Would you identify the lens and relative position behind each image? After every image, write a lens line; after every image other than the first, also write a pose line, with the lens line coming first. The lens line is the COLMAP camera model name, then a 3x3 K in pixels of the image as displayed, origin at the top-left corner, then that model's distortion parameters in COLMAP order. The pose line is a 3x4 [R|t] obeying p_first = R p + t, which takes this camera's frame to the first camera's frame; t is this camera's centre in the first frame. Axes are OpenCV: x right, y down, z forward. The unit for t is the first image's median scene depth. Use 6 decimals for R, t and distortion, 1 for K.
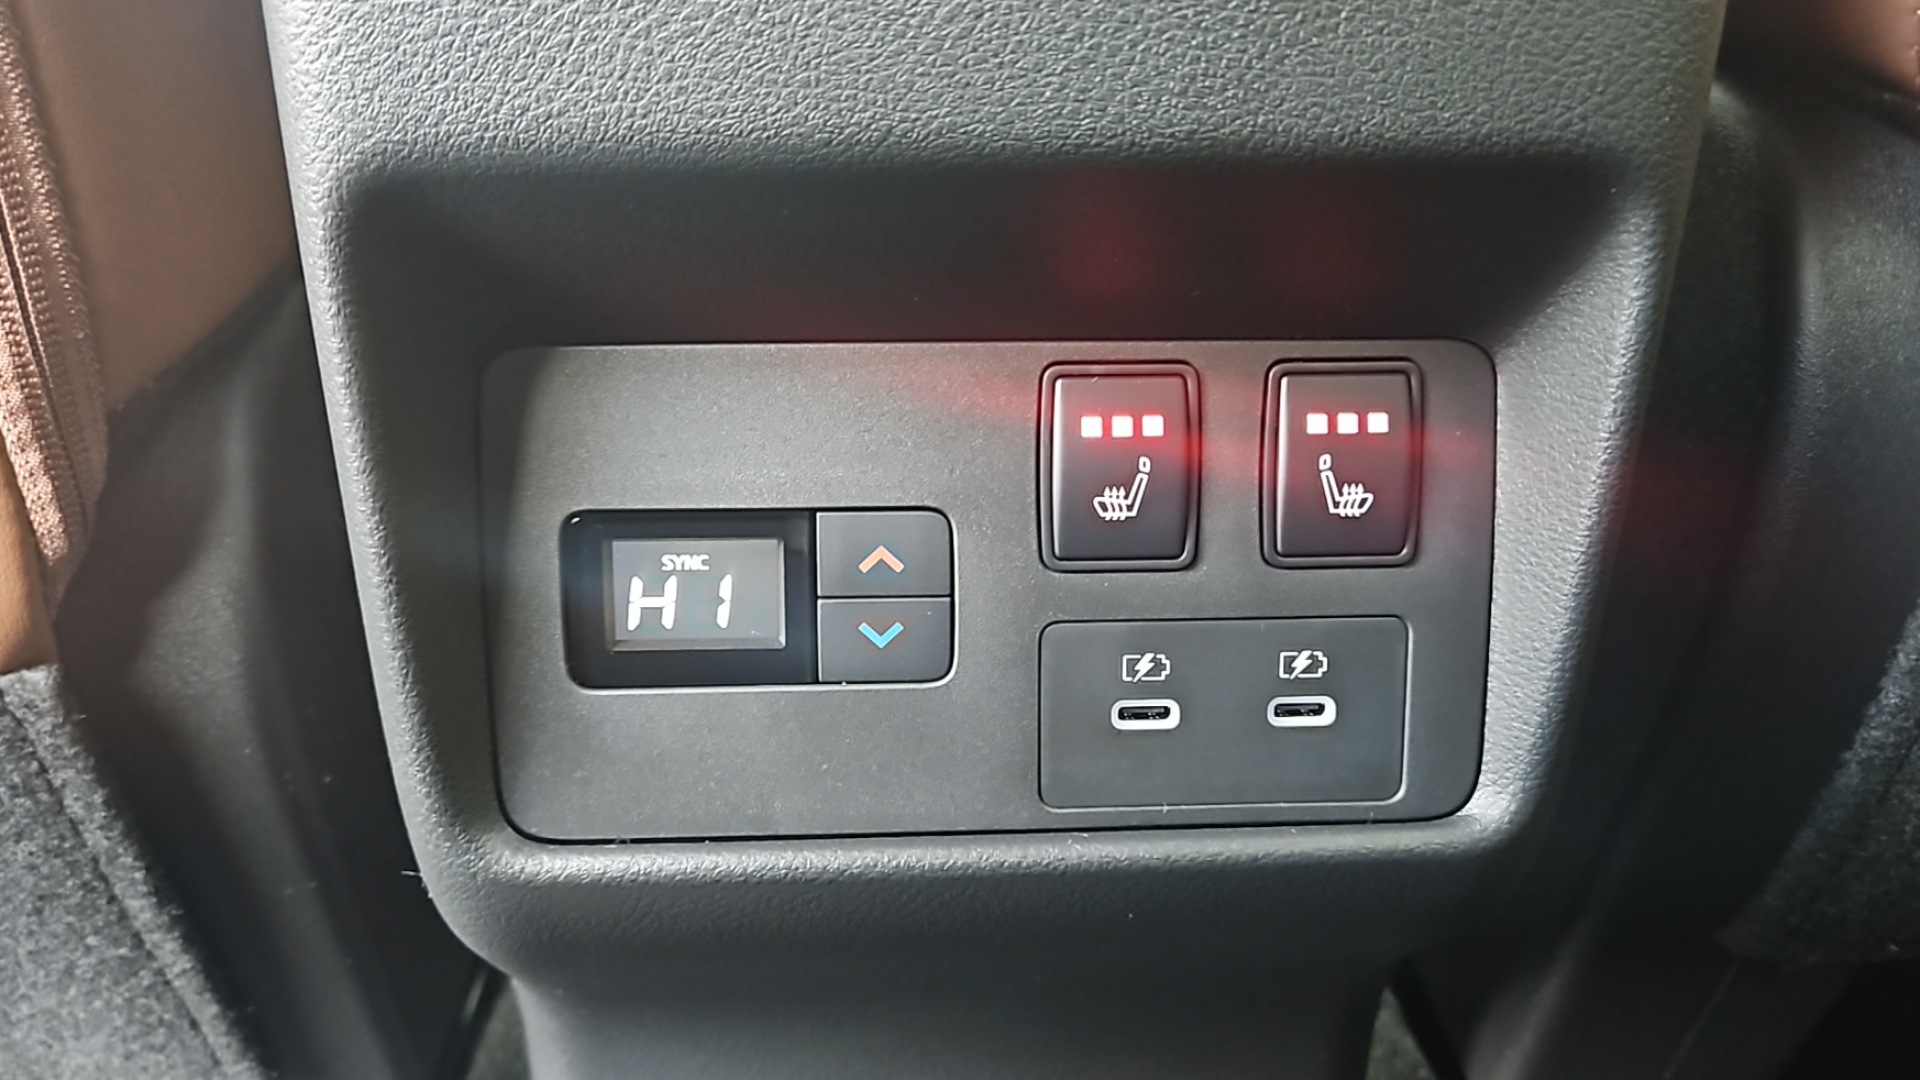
lens RADIAL K [[1450.6, 0, 960.0], [0, 1450.6, 540.0], [0, 0, 1]] dist [0.039397, -0.006313]
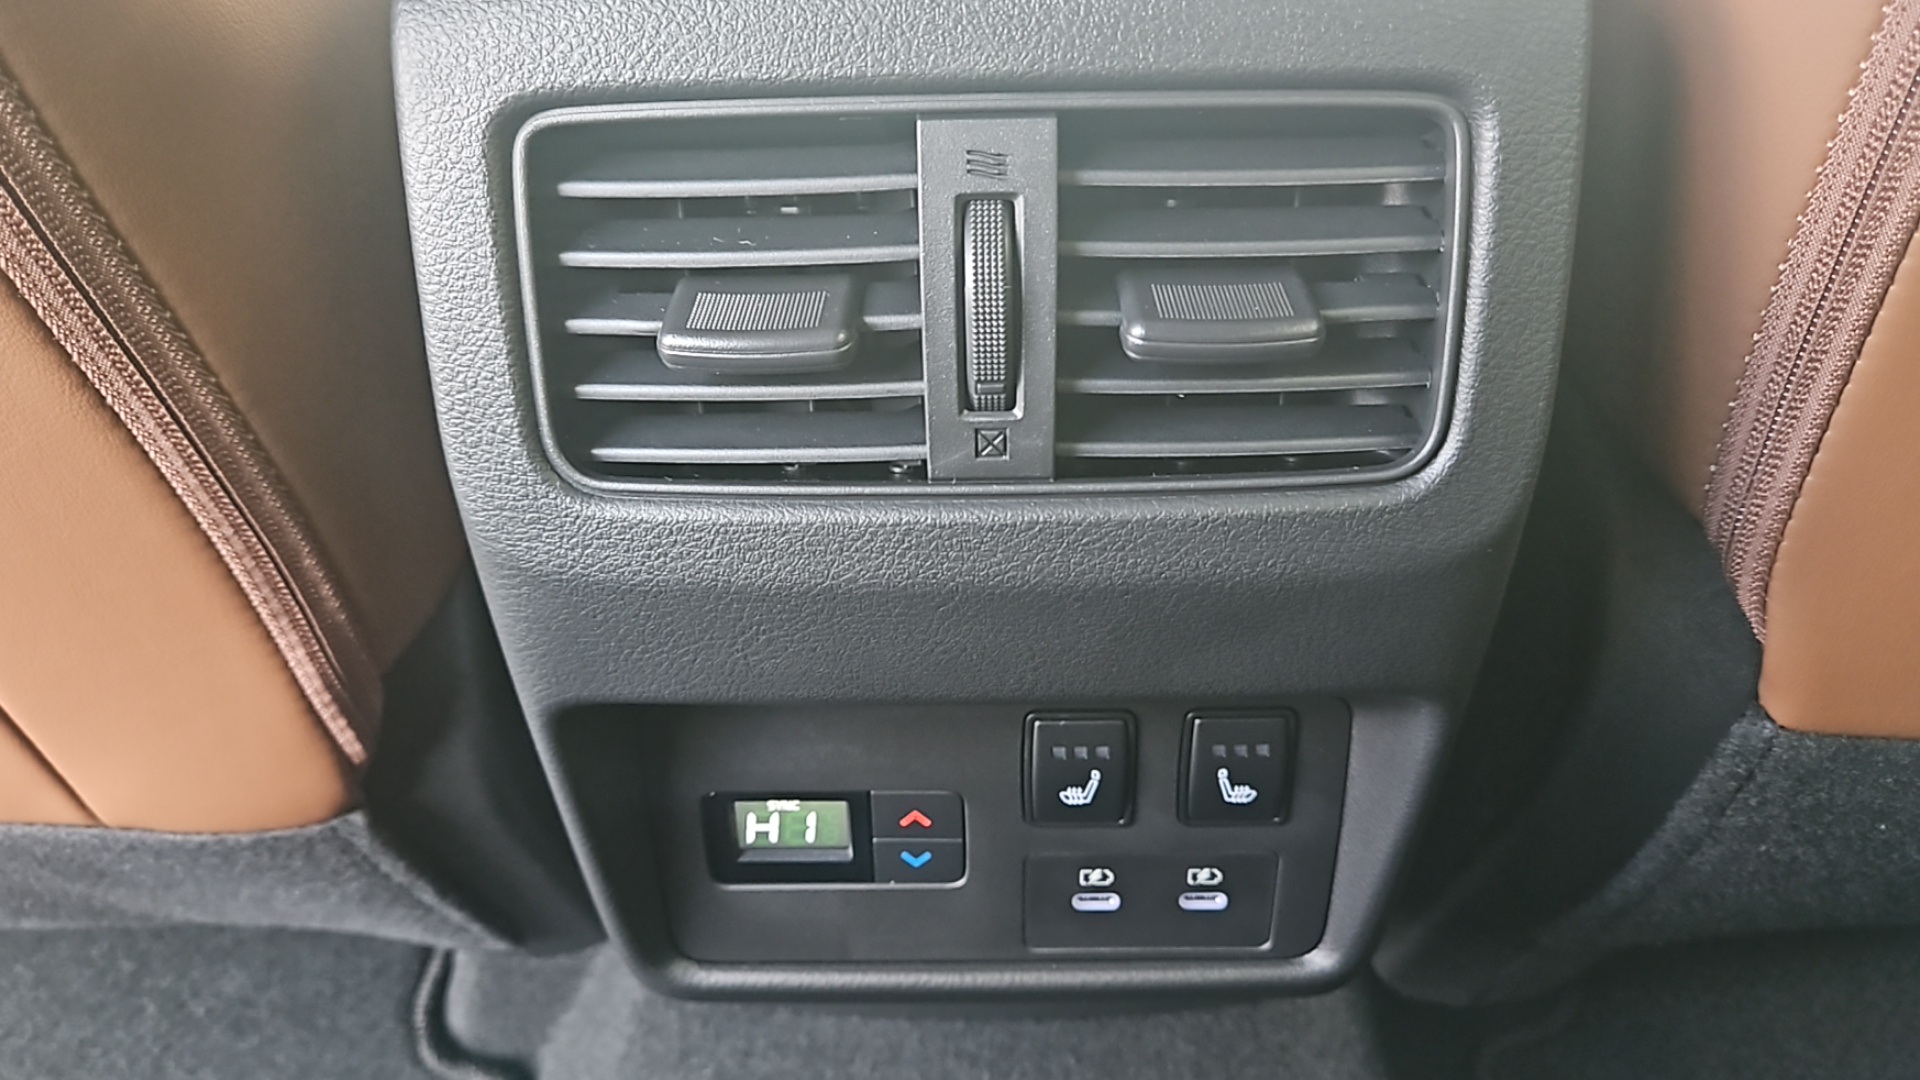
lens RADIAL K [[1450.6, 0, 960.0], [0, 1450.6, 540.0], [0, 0, 1]] dist [0.039397, -0.006313]
pose [[0.997866, 0.017817, -0.062818, 0.077563], [0.005590, 0.935206, 0.354061, -0.764461], [0.065056, -0.353656, 0.933110, -0.266361]]
